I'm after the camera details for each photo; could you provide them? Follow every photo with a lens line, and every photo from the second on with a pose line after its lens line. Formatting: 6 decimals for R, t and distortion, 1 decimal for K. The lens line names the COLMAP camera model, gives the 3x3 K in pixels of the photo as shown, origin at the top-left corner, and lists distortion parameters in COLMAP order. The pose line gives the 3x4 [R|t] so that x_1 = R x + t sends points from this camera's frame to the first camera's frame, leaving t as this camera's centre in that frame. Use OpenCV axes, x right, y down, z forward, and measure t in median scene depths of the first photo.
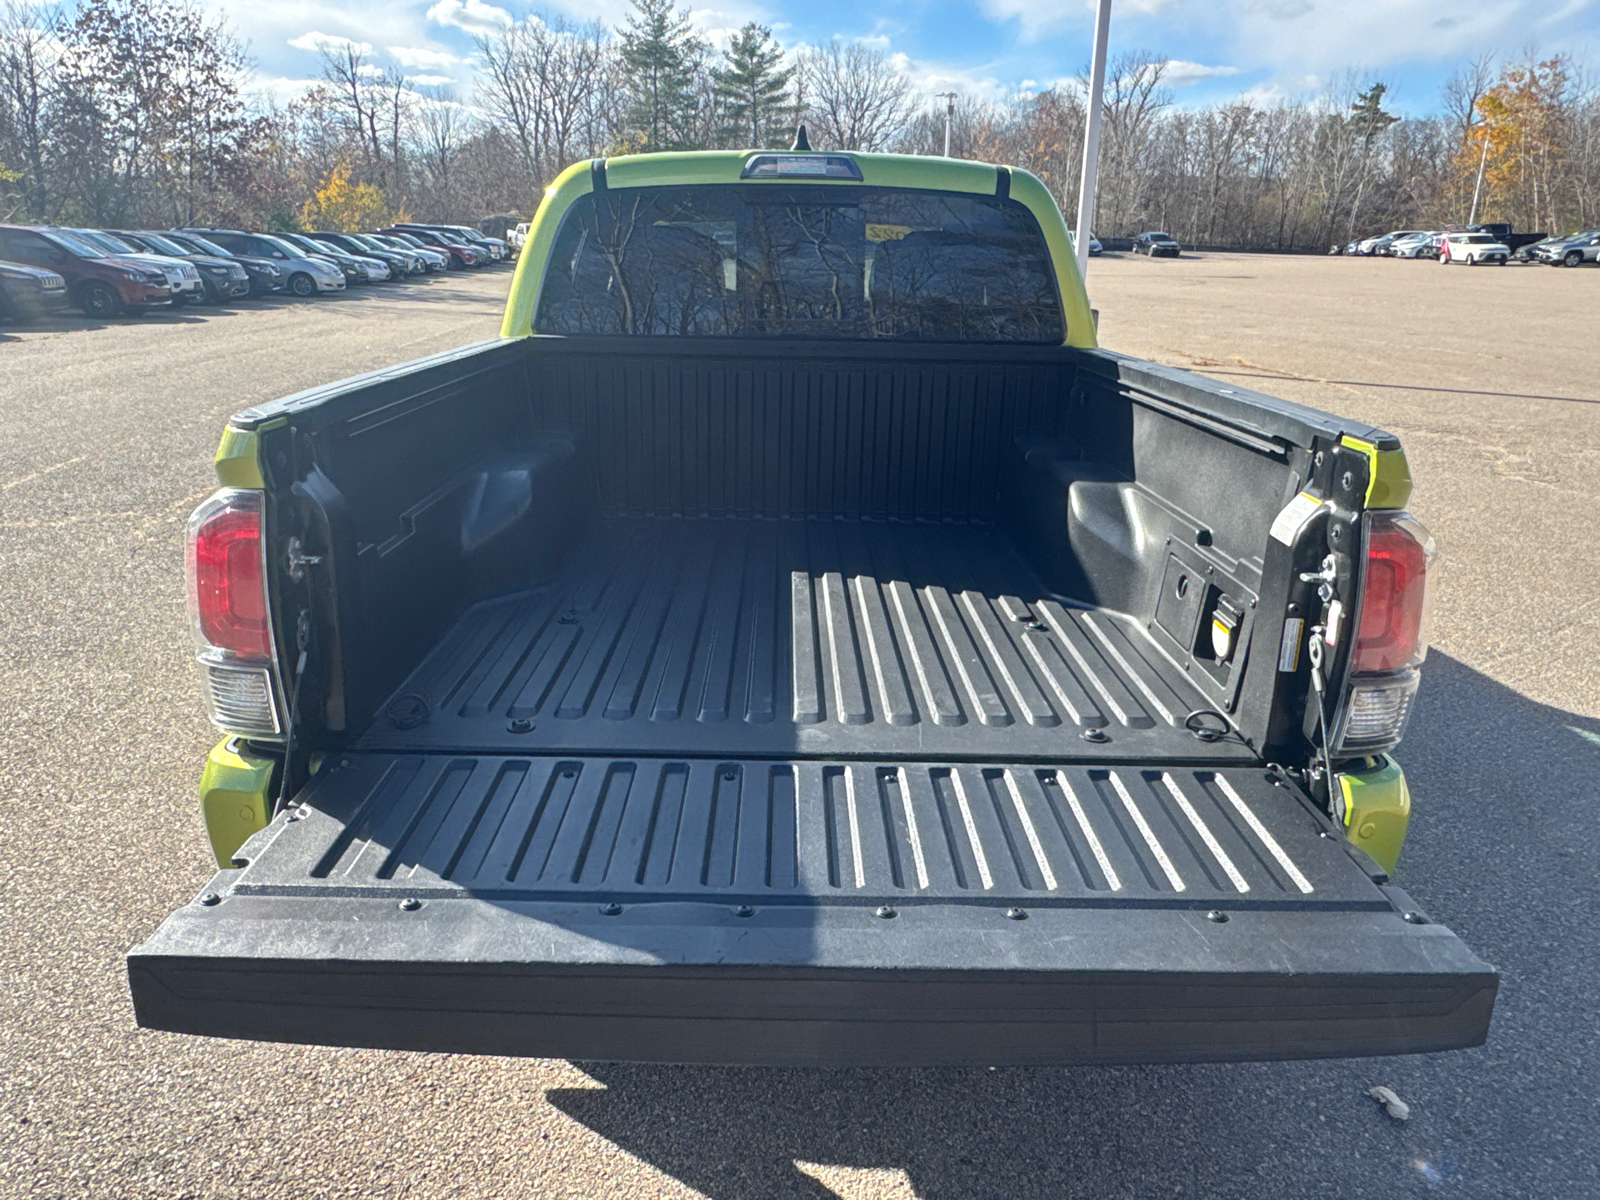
lens RADIAL K [[1220.2, 0, 800.0], [0, 1220.2, 600.0], [0, 0, 1]] dist [-0.001459, 0.005894]
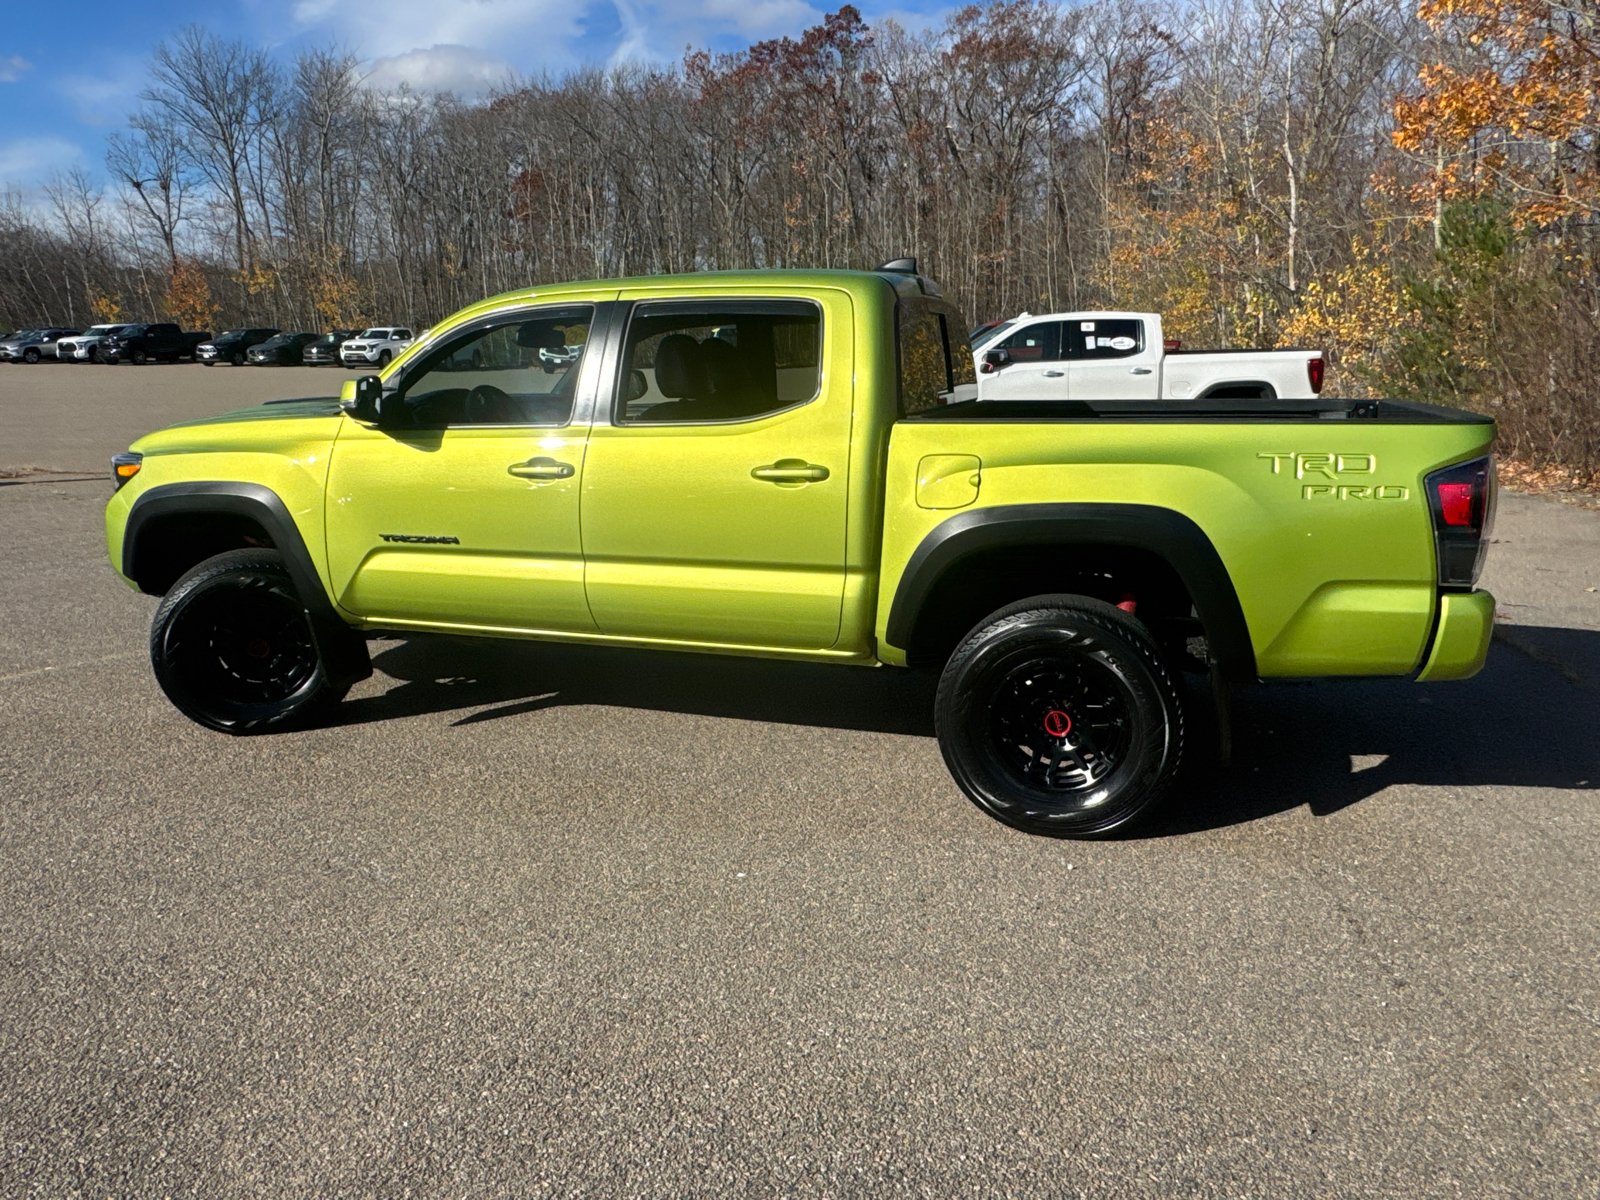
lens RADIAL K [[1240.7, 0, 800.0], [0, 1240.7, 600.0], [0, 0, 1]] dist [-0.005954, -0.001085]
pose [[0.245697, -0.208846, 0.946581, -0.277293], [0.281551, 0.949791, 0.136475, -0.046820], [-0.927557, 0.232980, 0.292161, 0.151326]]
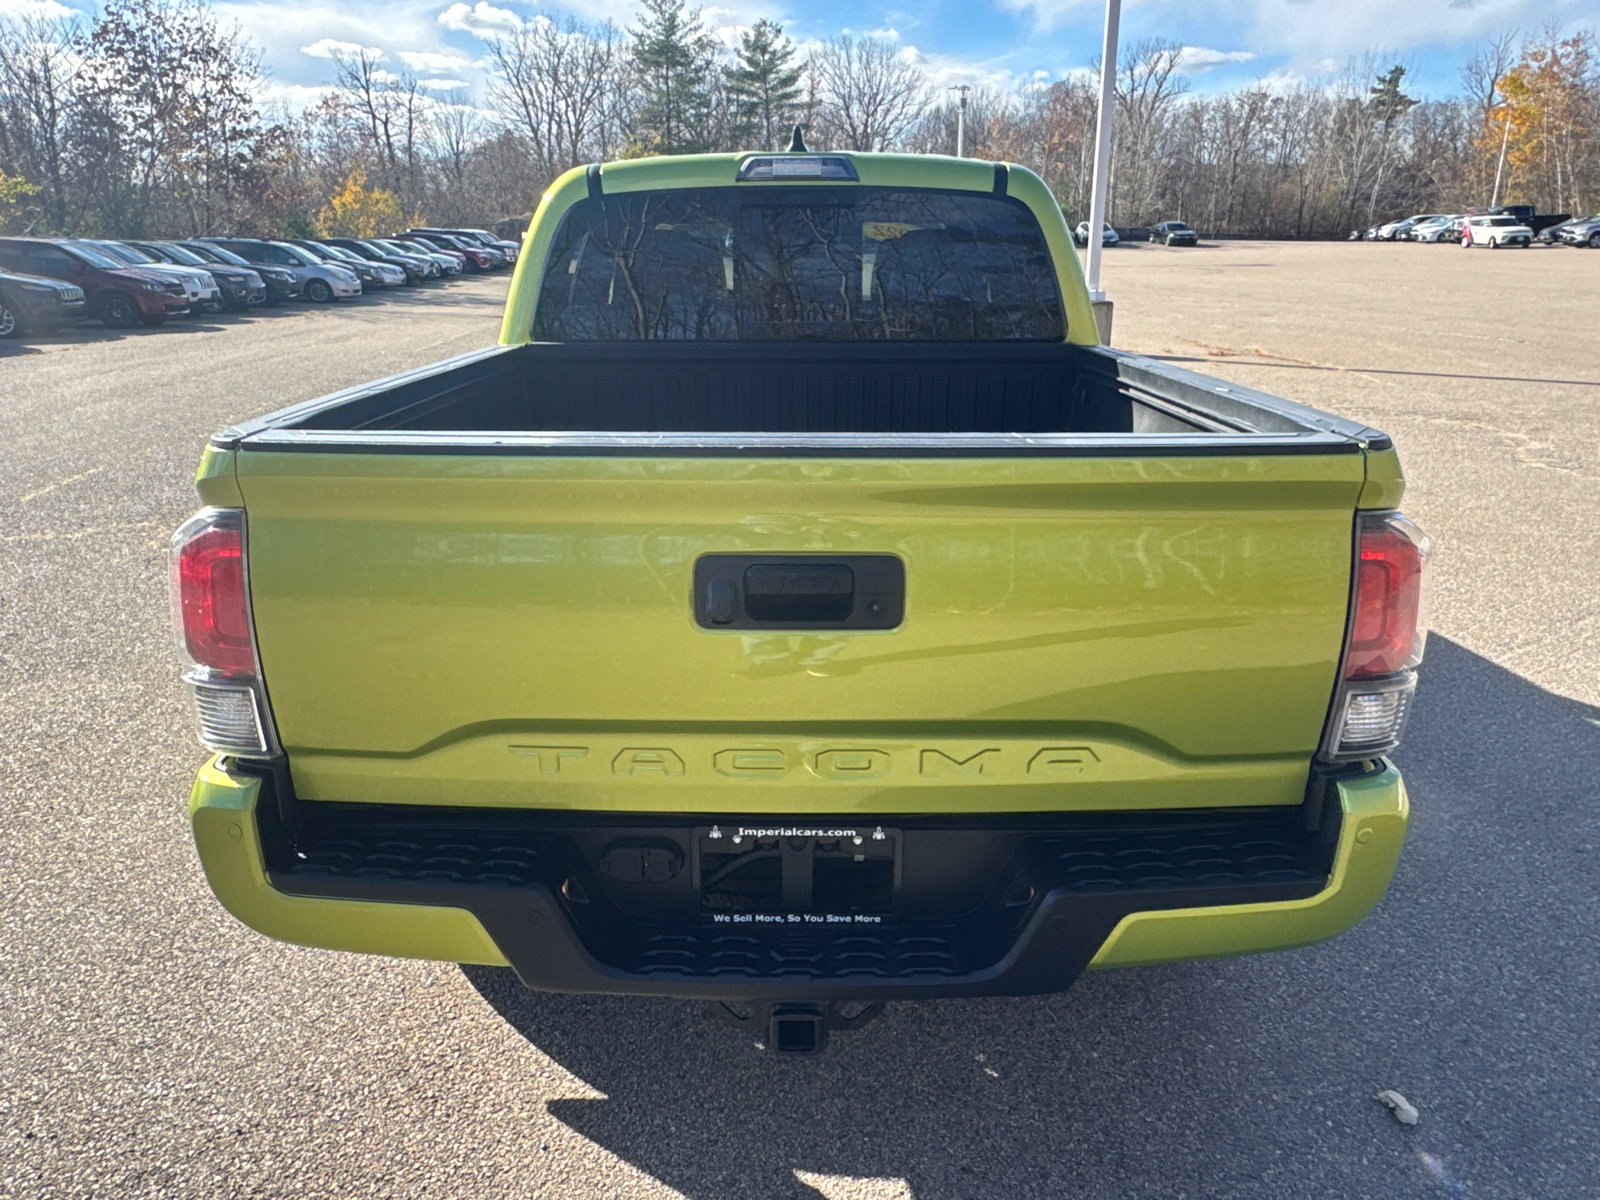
lens RADIAL K [[1220.2, 0, 800.0], [0, 1220.2, 600.0], [0, 0, 1]] dist [-0.001459, 0.005894]
pose [[0.999722, -0.014622, -0.018514, 0.003257], [0.014681, 0.999887, 0.003099, -0.001171], [0.018466, -0.003370, 0.999824, 0.000797]]
